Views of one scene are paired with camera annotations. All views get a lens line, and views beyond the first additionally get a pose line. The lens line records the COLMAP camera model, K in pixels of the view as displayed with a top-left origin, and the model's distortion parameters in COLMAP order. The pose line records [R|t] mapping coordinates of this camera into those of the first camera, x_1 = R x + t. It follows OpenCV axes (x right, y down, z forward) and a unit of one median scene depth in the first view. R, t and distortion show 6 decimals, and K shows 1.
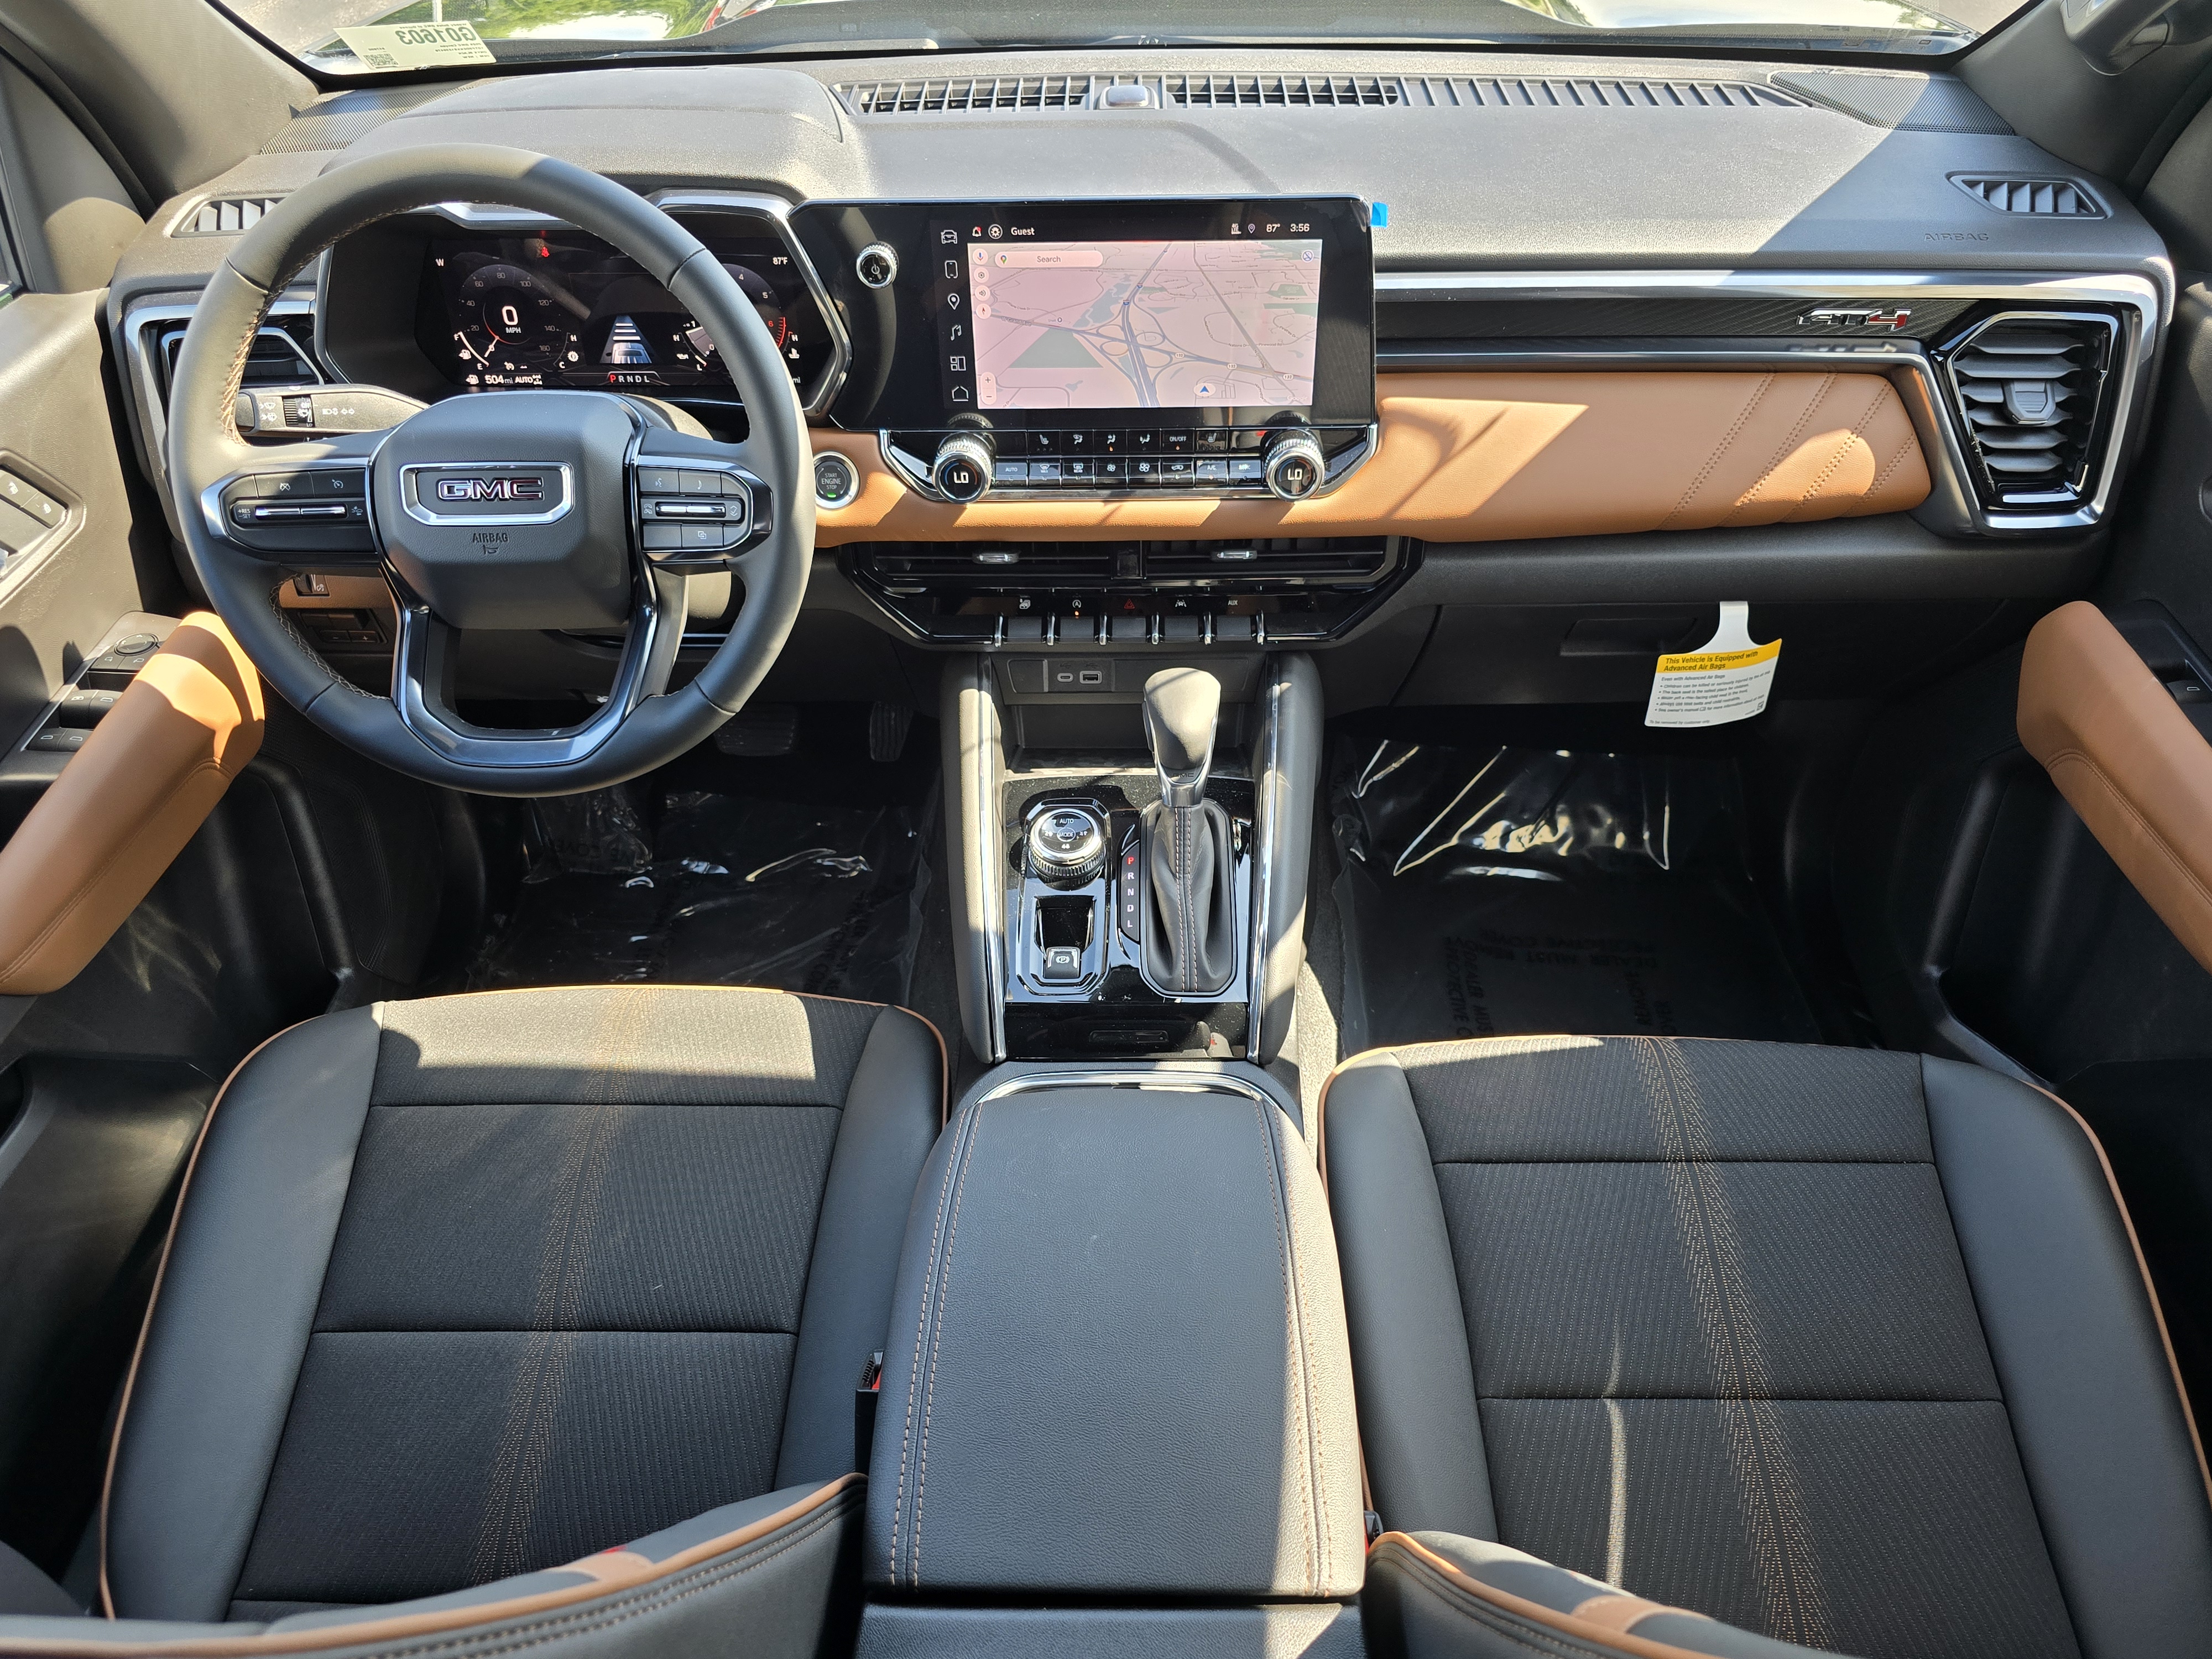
lens RADIAL K [[1620.2, 0, 1123.2], [0, 1620.2, 841.8], [0, 0, 1]] dist [0.041096, -0.037575]
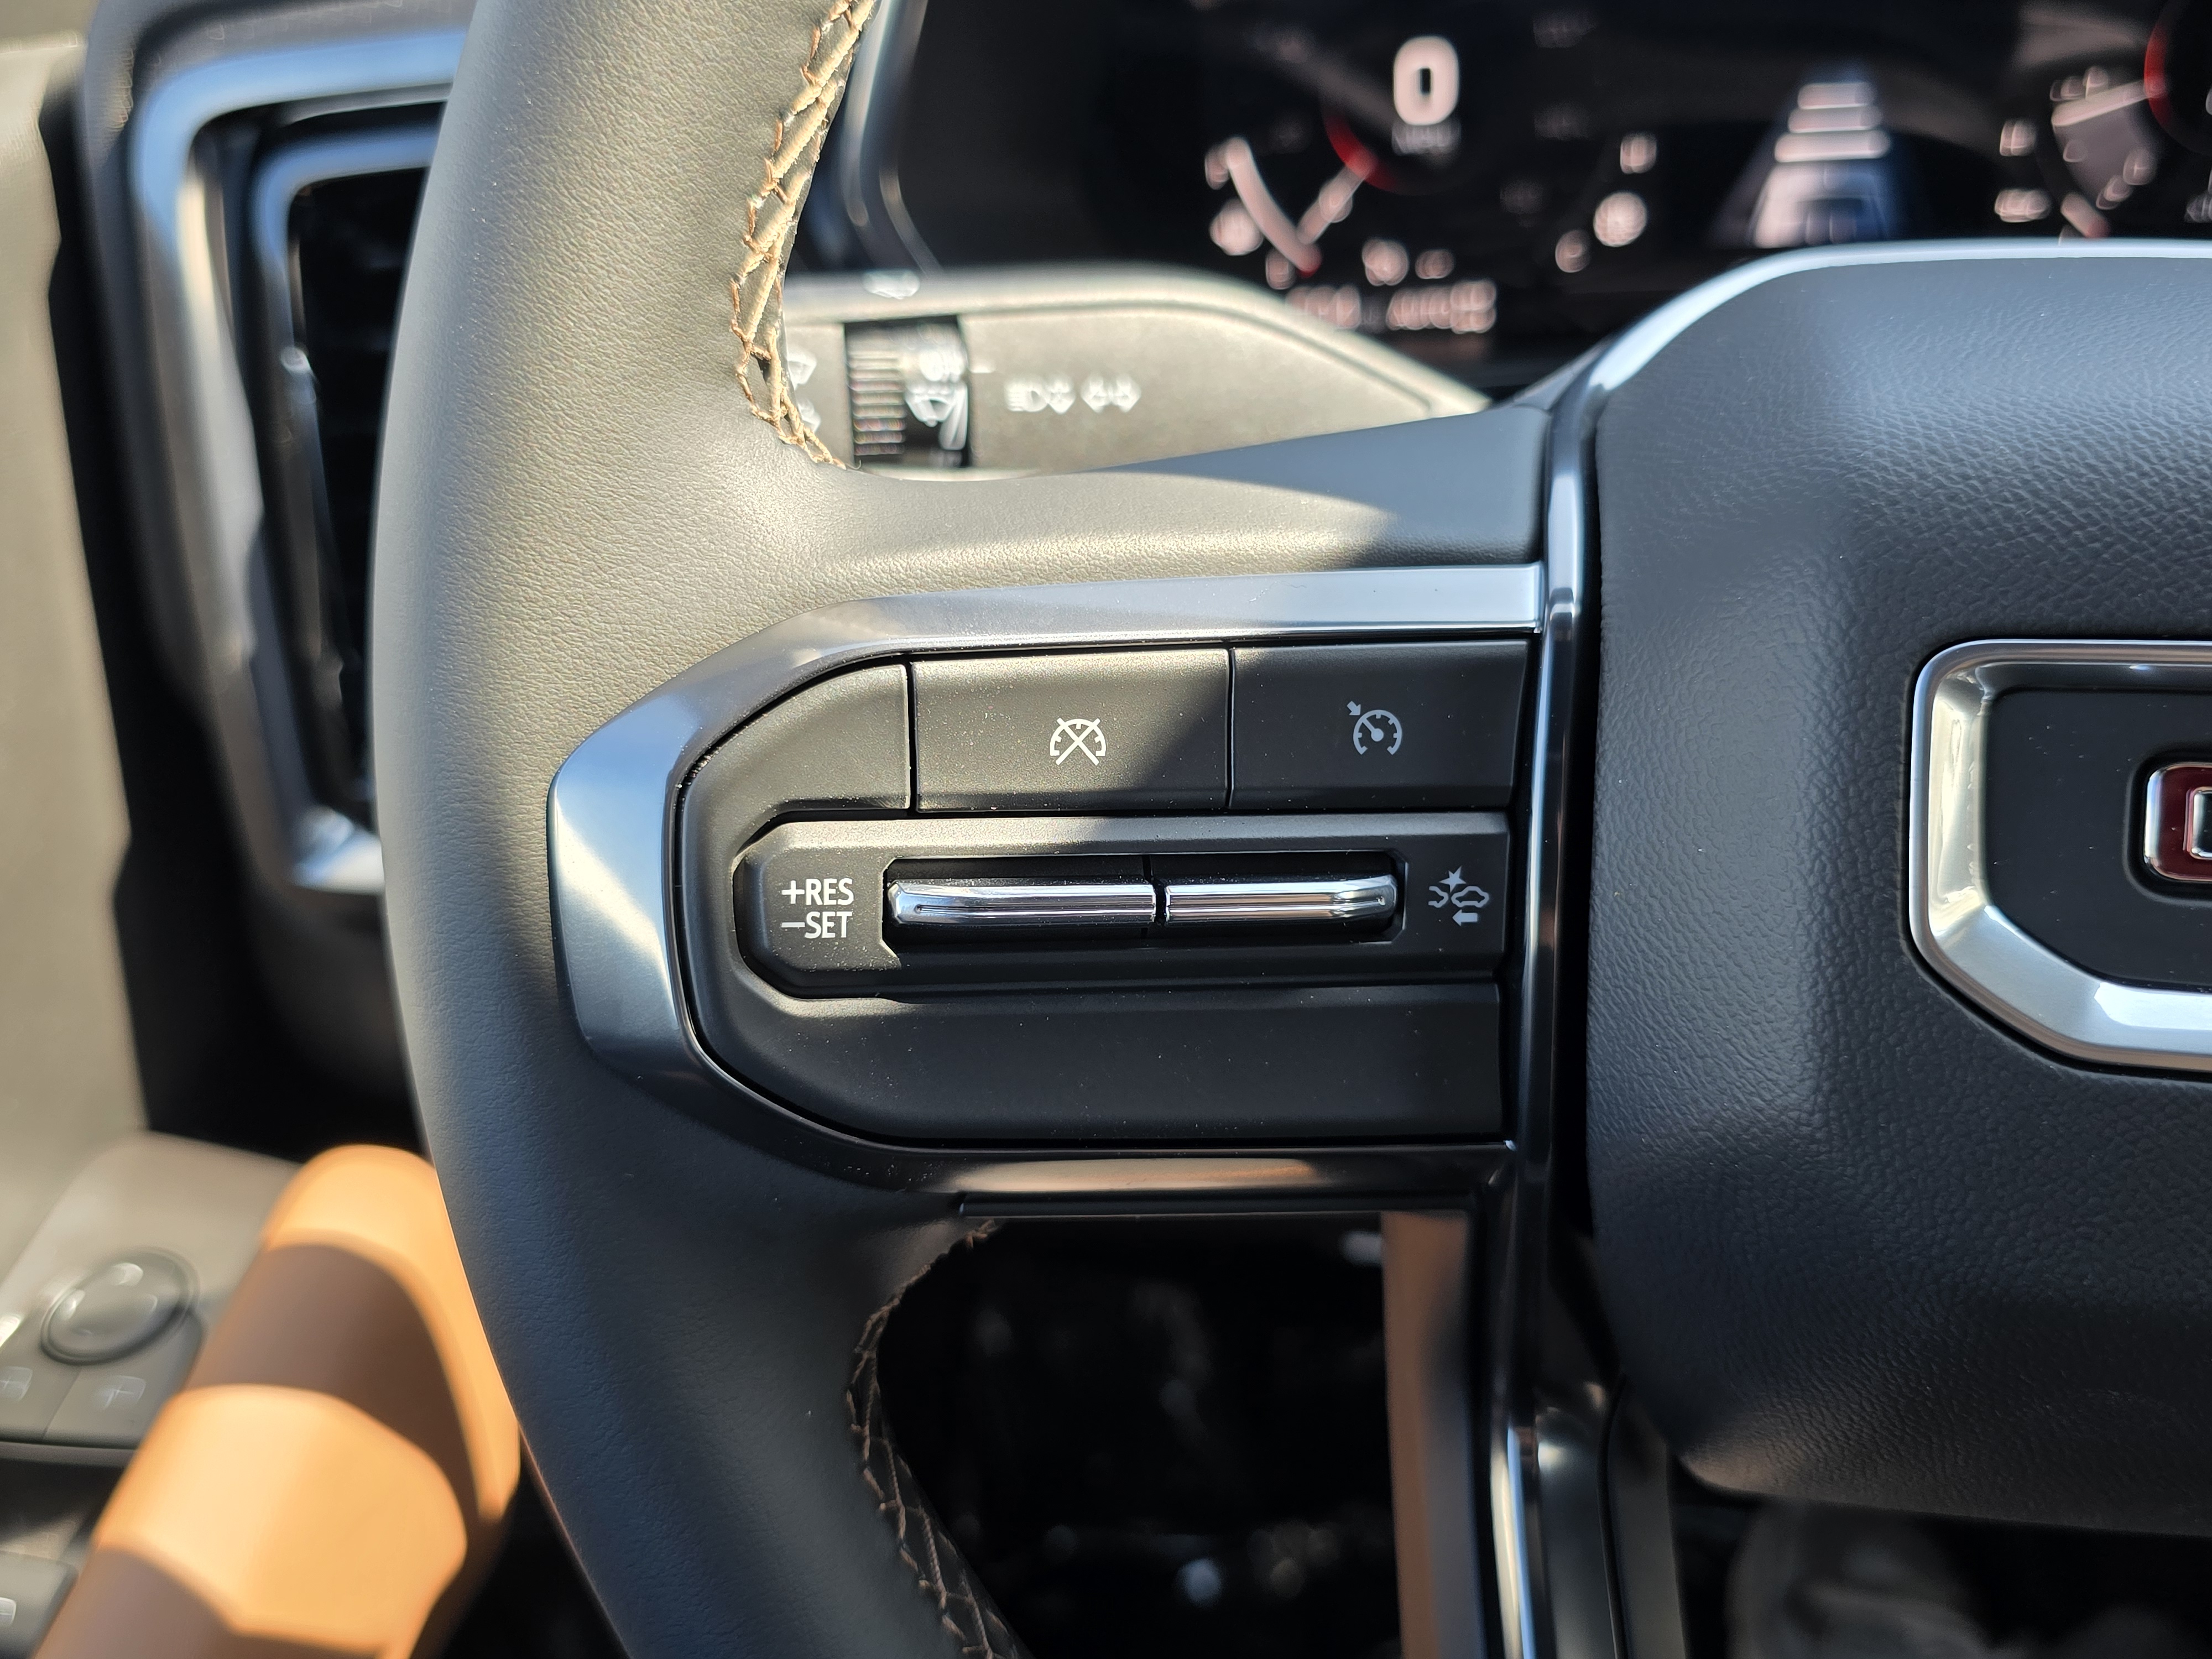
lens RADIAL K [[2093.3, 0, 1095.8], [0, 2093.3, 832.2], [0, 0, 1]] dist [0.000960, 0.000000]
pose [[0.995762, -0.007743, -0.091643, -0.421442], [-0.001267, 0.995200, -0.097851, -0.166267], [0.091961, 0.097552, 0.990973, 0.683220]]
